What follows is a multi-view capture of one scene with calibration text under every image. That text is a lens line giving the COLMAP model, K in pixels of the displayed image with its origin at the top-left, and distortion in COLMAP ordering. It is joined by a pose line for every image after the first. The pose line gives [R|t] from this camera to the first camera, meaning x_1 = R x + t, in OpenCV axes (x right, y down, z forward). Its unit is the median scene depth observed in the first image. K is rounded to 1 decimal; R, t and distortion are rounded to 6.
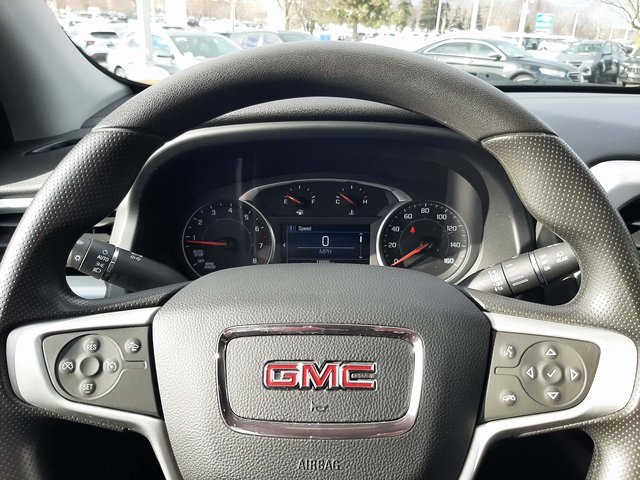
lens RADIAL K [[484.3, 0, 320.0], [0, 484.3, 240.0], [0, 0, 1]] dist [-0.015616, -0.010299]
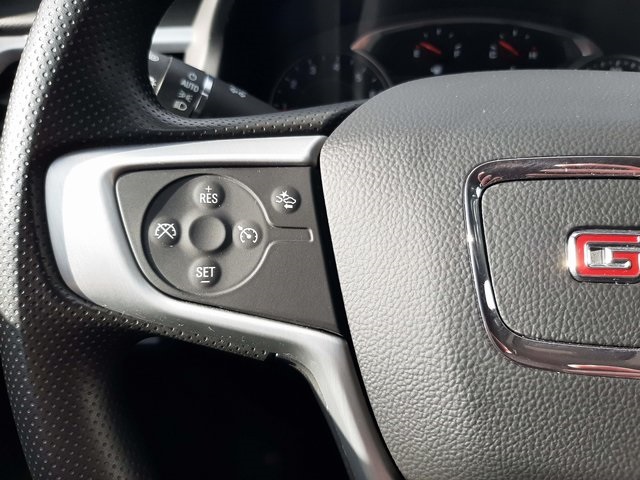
lens RADIAL K [[484.3, 0, 320.0], [0, 484.3, 240.0], [0, 0, 1]] dist [-0.015616, -0.010299]
pose [[0.999301, 0.024658, -0.028089, -0.342489], [-0.021254, 0.993065, 0.115628, 0.205846], [0.030746, -0.114950, 0.992895, 0.488896]]
